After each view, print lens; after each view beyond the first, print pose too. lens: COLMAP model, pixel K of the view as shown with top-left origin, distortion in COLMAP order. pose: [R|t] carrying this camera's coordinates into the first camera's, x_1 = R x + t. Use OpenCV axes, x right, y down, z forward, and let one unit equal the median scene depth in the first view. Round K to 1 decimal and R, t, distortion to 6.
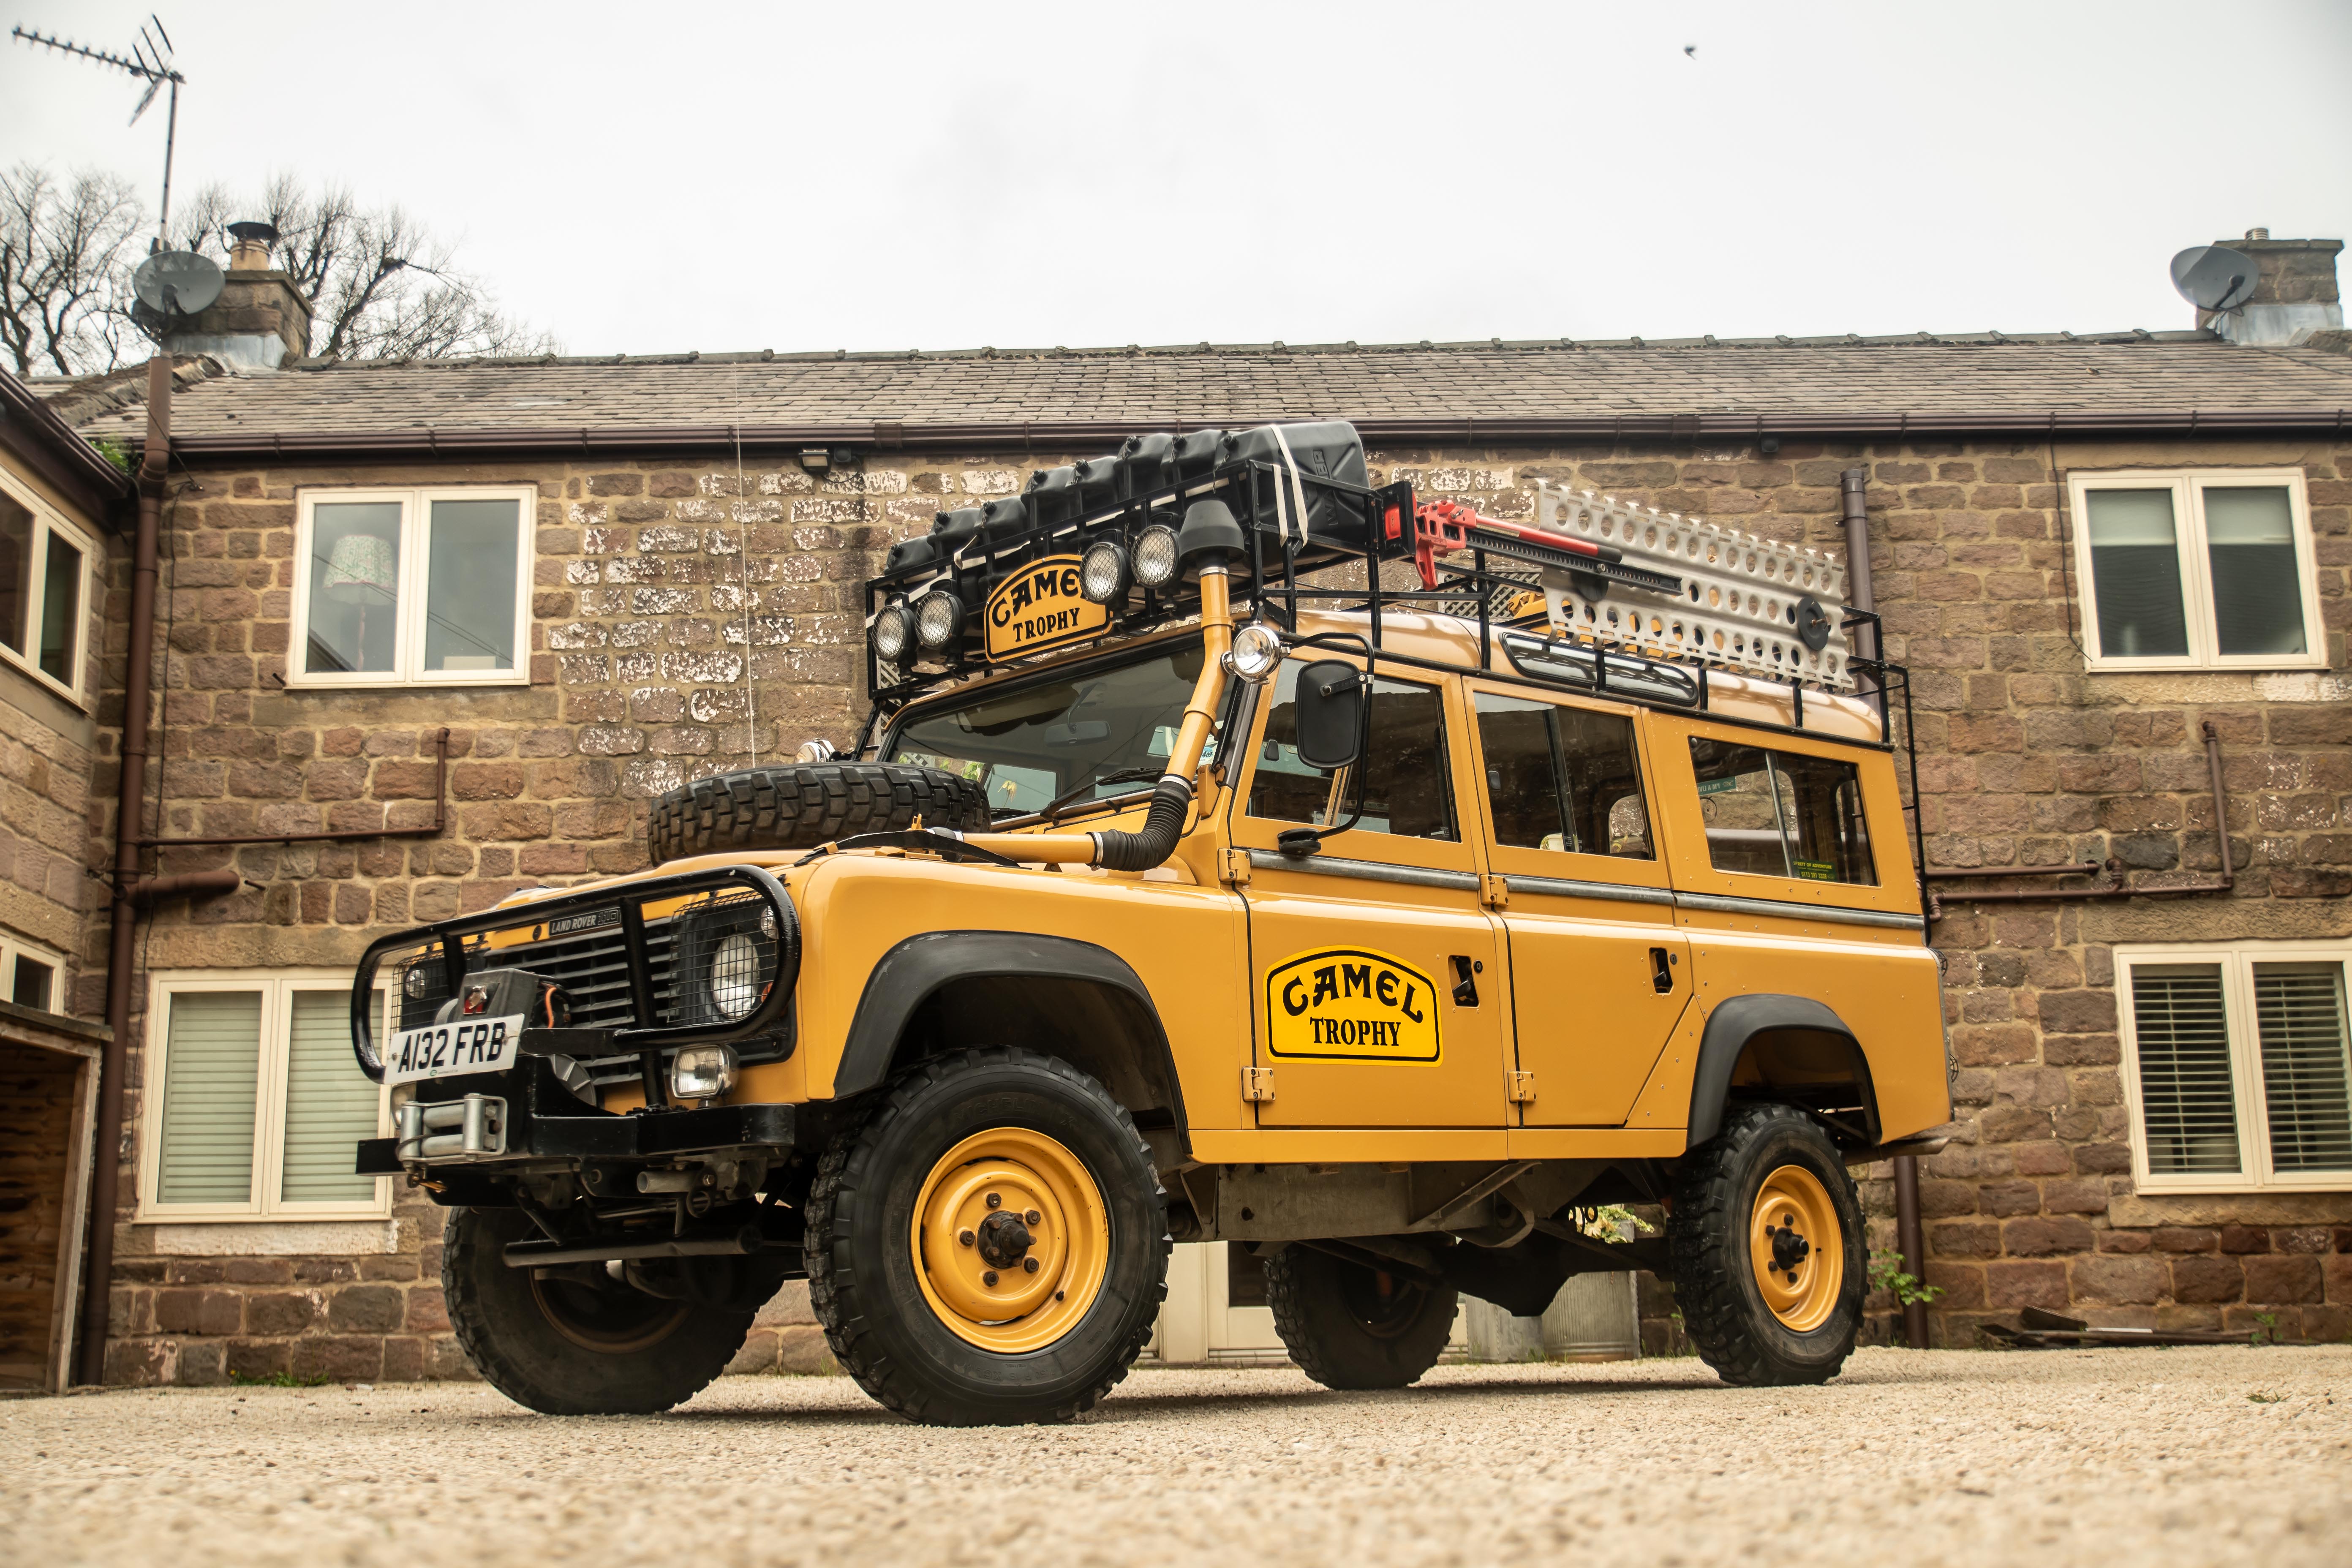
lens RADIAL K [[2727.0, 0, 1154.7], [0, 2727.0, 793.8], [0, 0, 1]] dist [-0.026143, 0.000000]
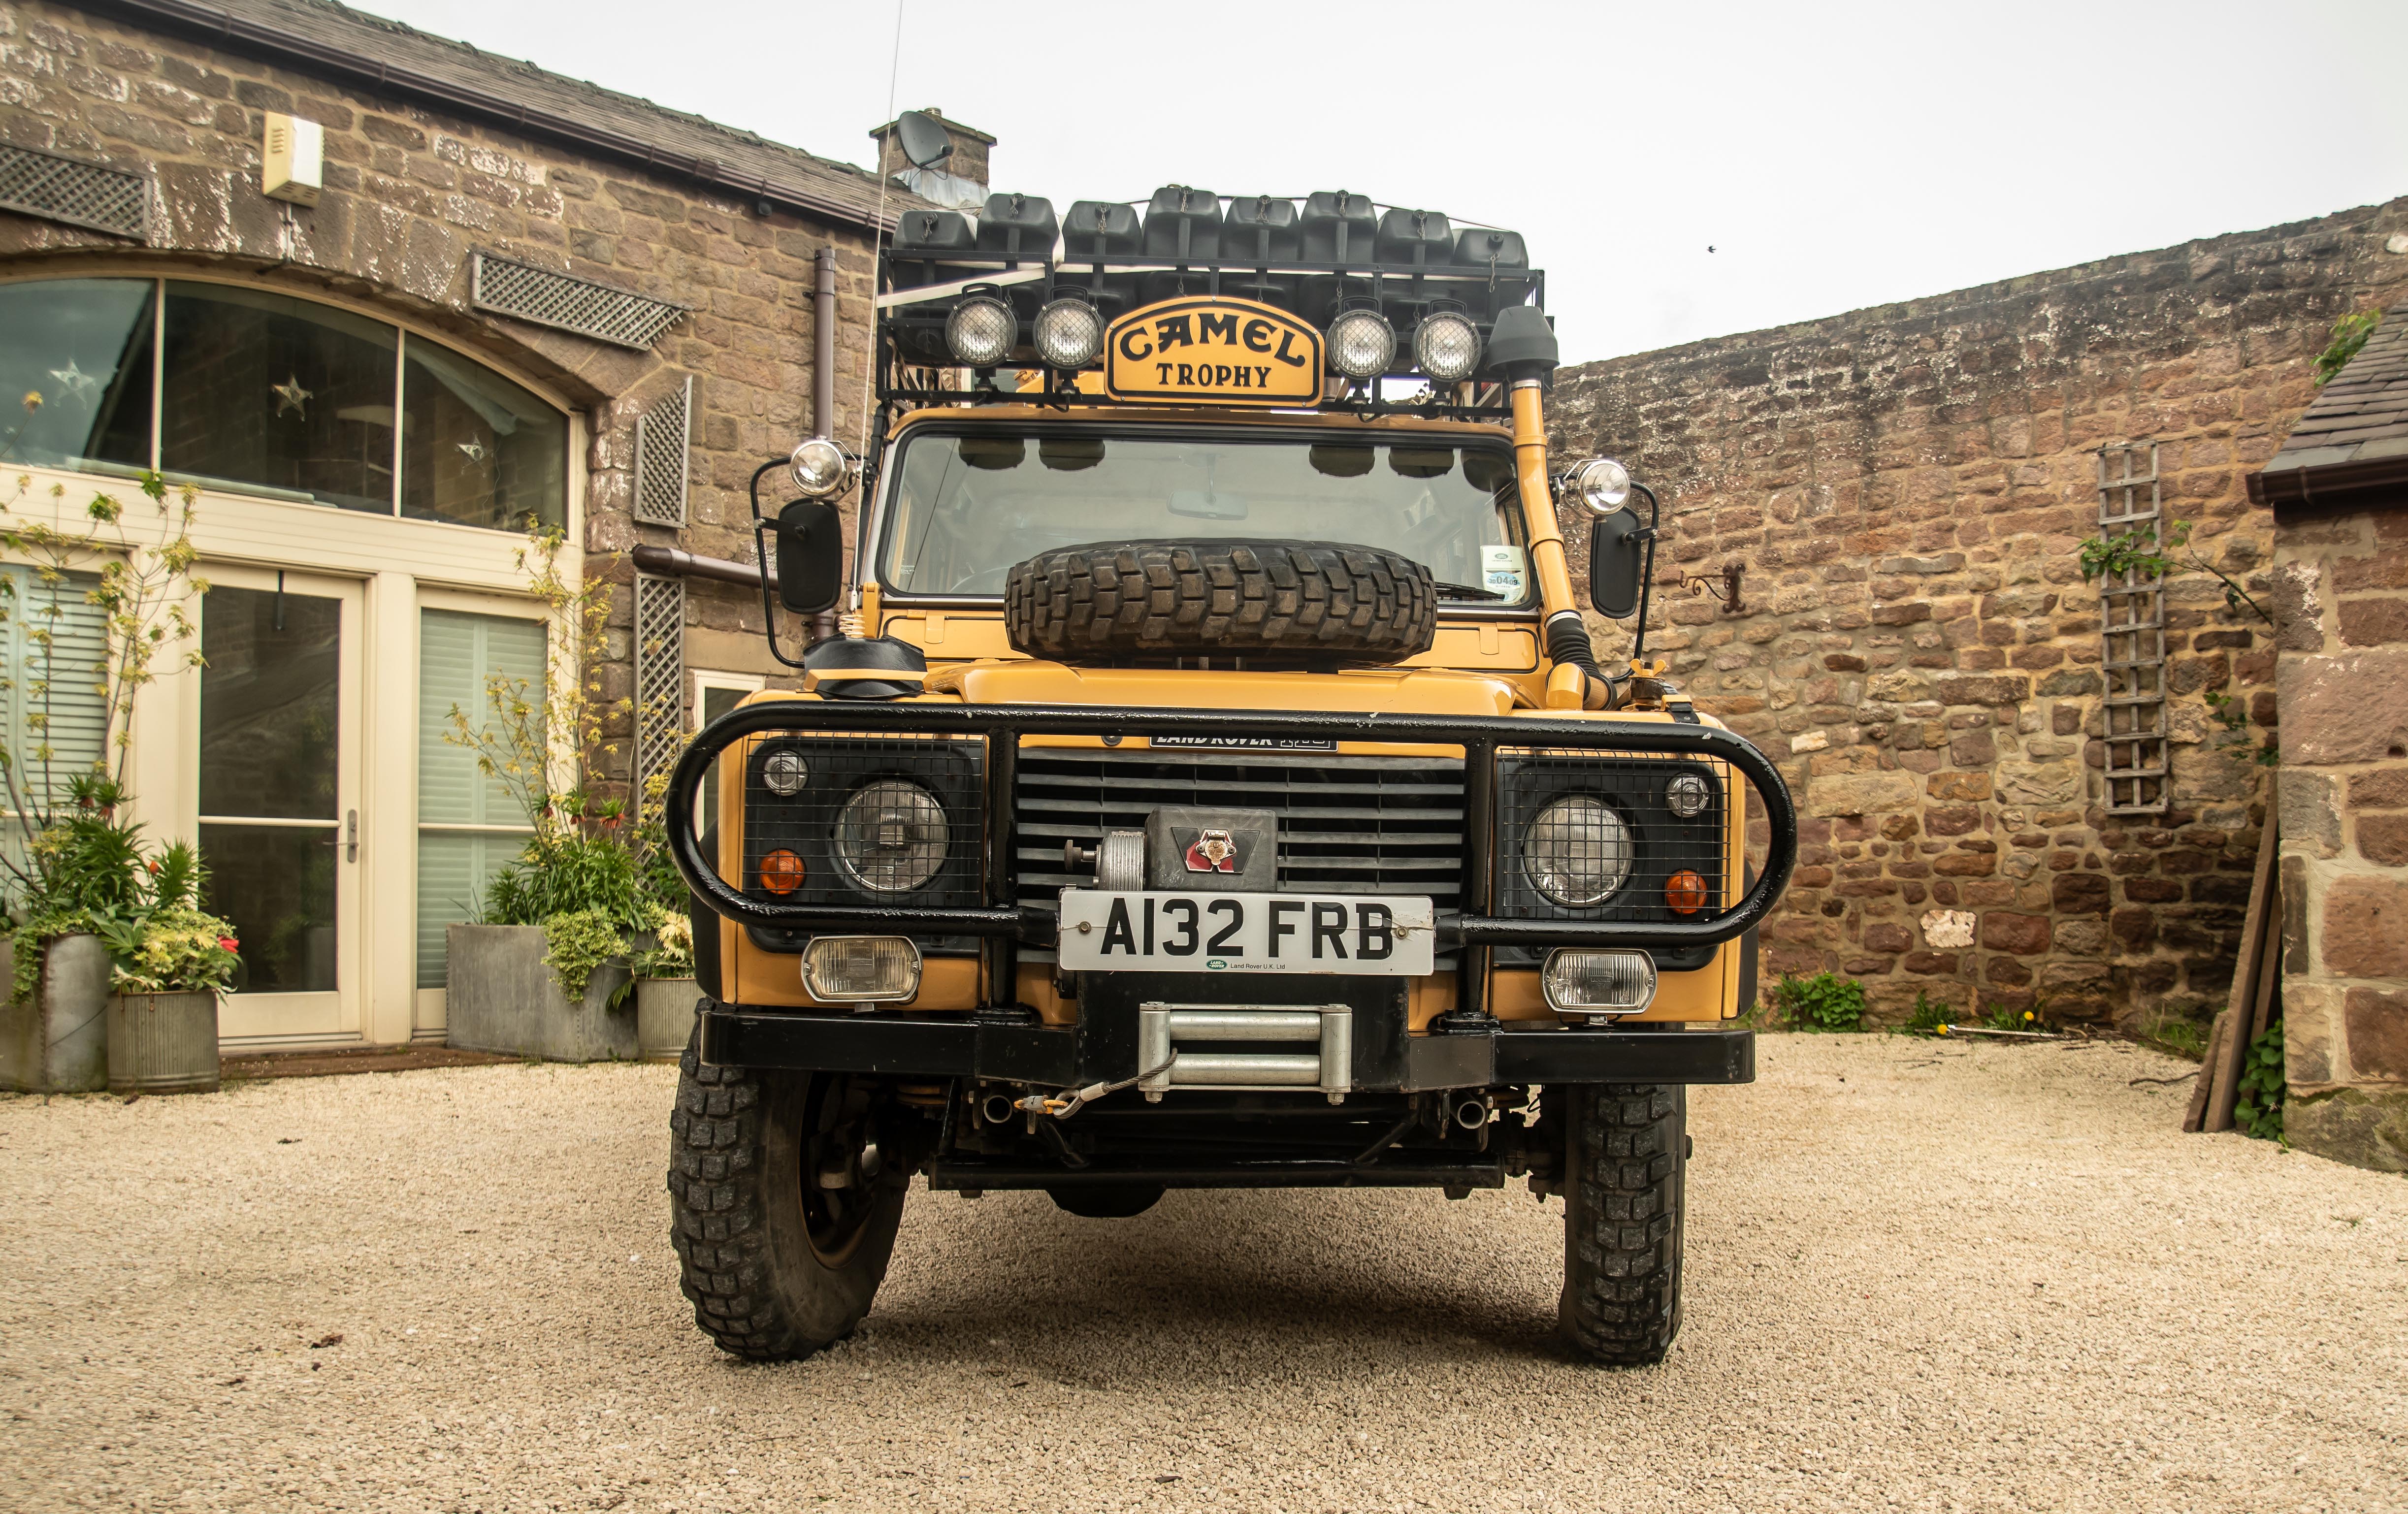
lens RADIAL K [[2122.0, 0, 1258.9], [0, 2122.0, 838.6], [0, 0, 1]] dist [-0.110536, 0.080440]
pose [[0.648854, 0.037992, 0.759964, -0.487725], [-0.165574, 0.981870, 0.092281, 0.016328], [-0.742680, -0.185708, 0.643381, 0.489614]]
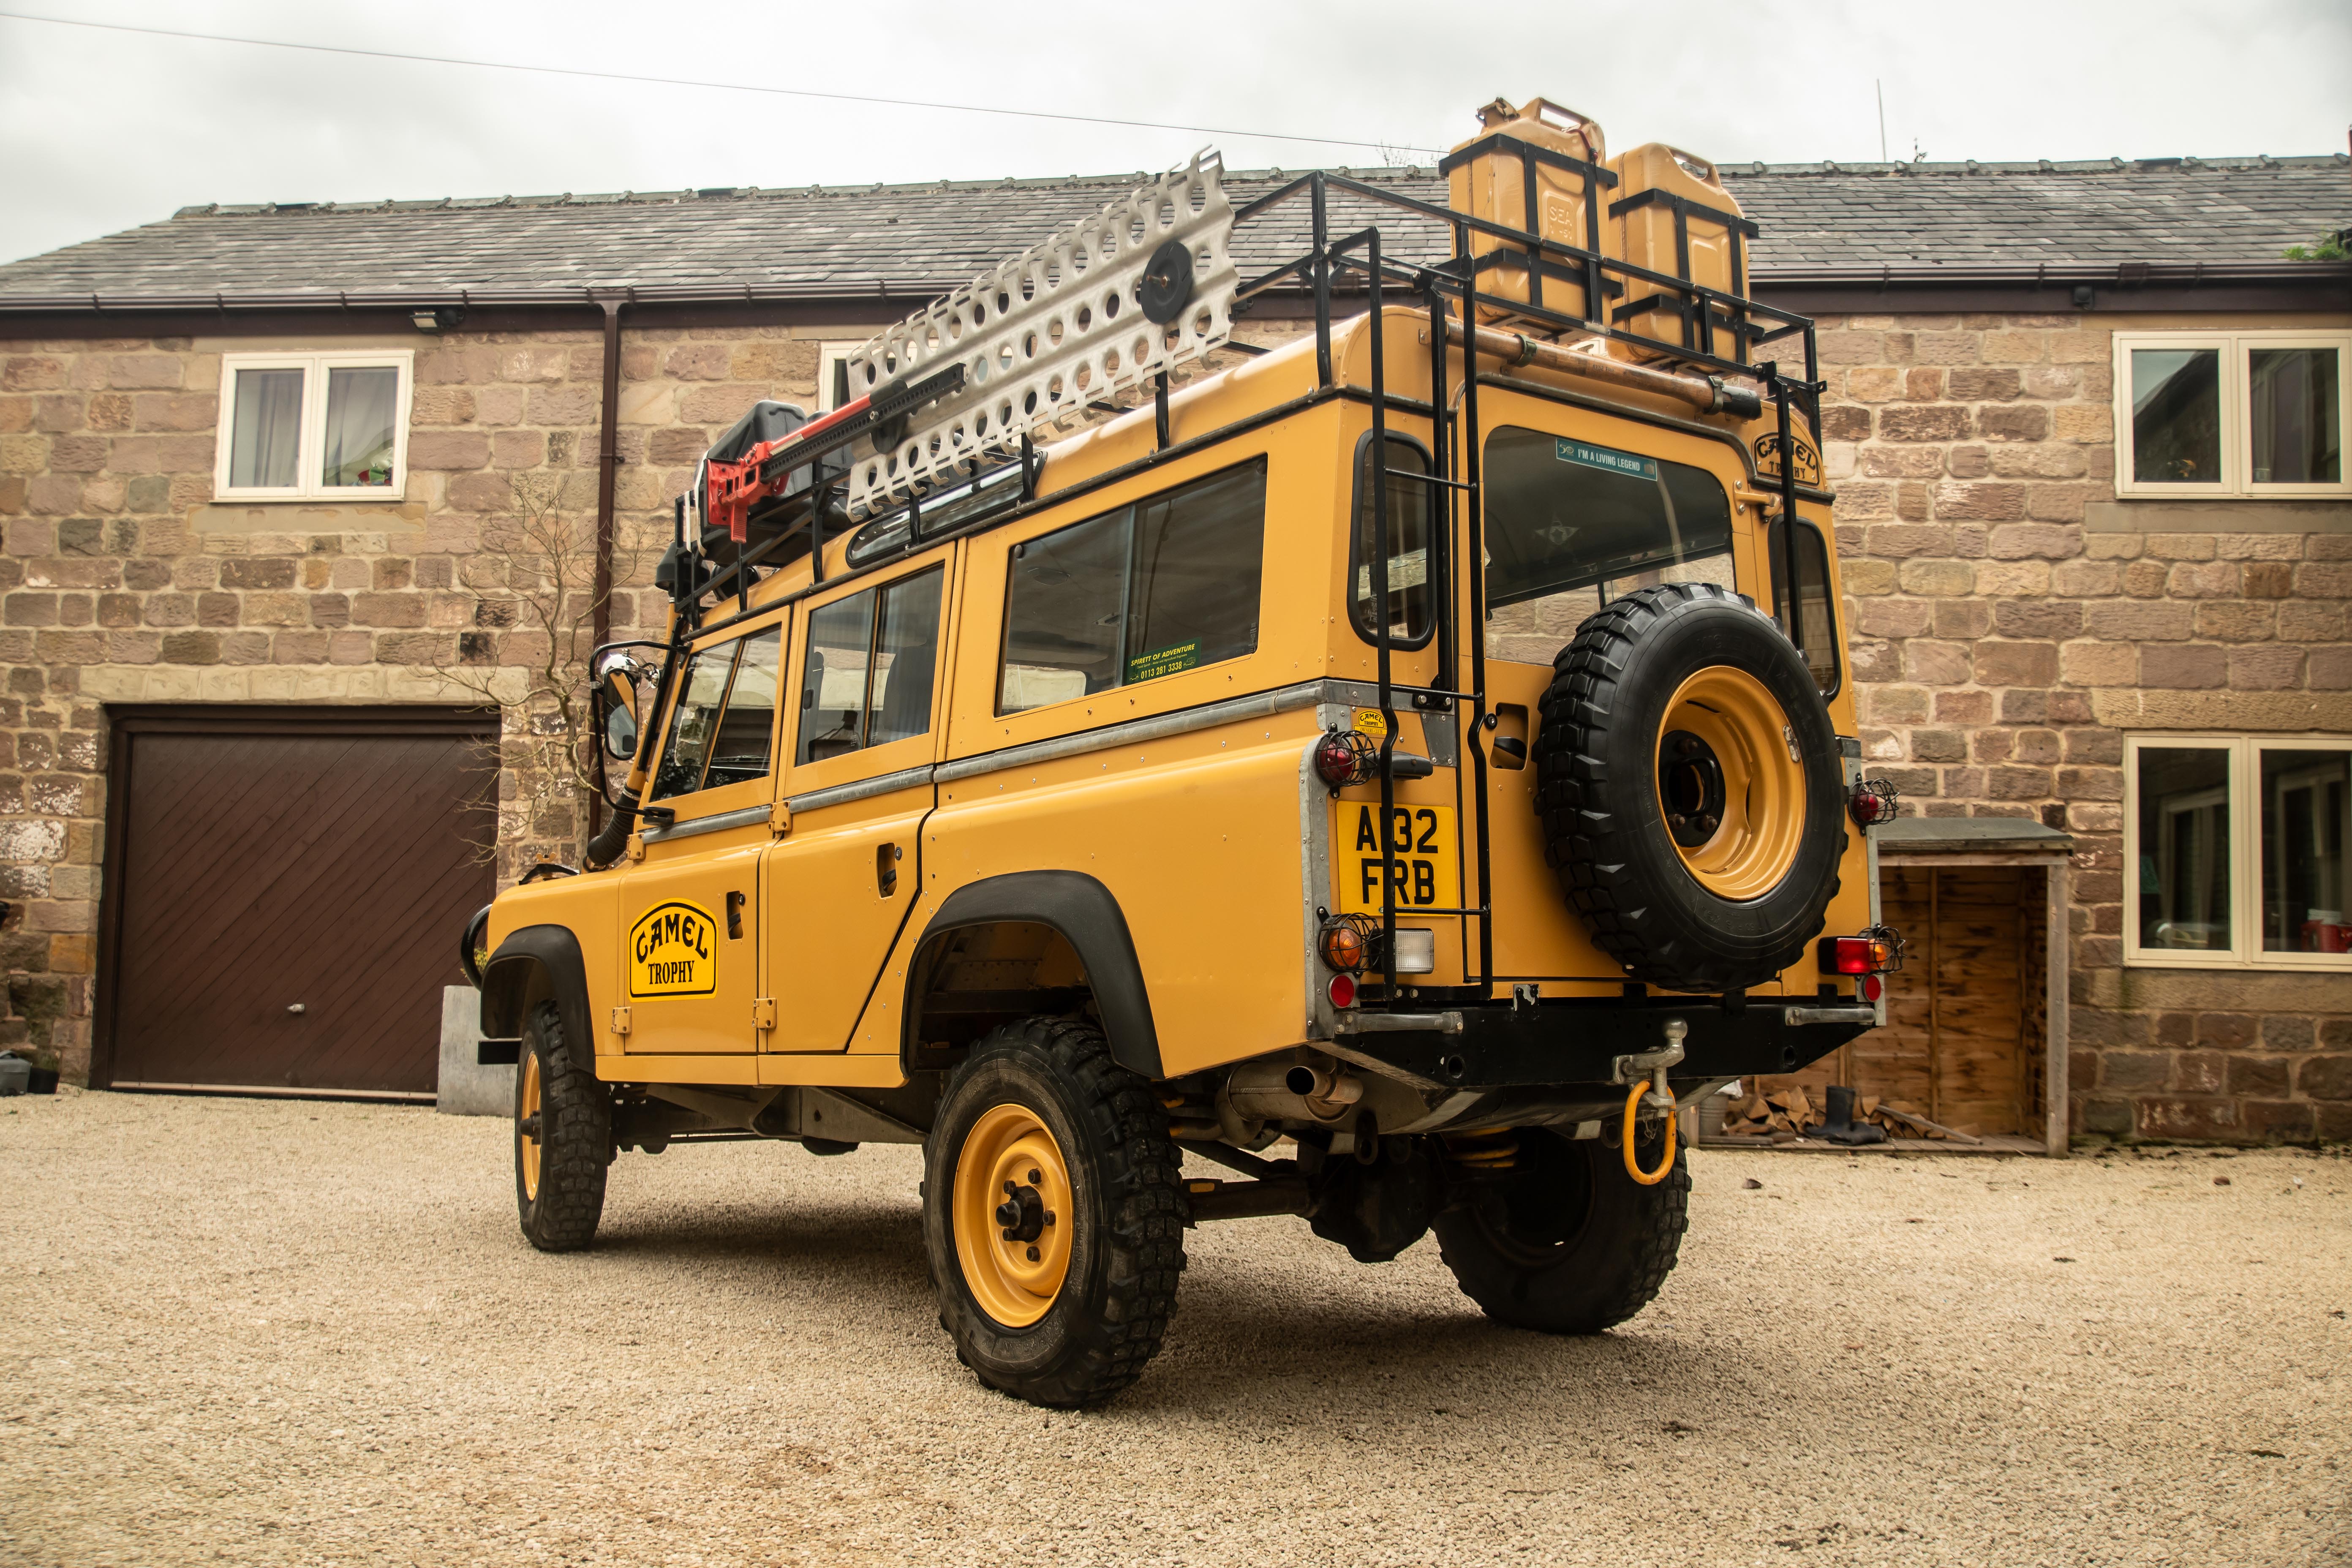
lens RADIAL K [[2134.6, 0, 1162.2], [0, 2134.6, 784.2], [0, 0, 1]] dist [-0.033532, 0.000000]
pose [[-0.131631, -0.067062, -0.989028, 0.797453], [0.190872, 0.977325, -0.091672, 0.110553], [0.972749, -0.200844, -0.115846, 1.107150]]
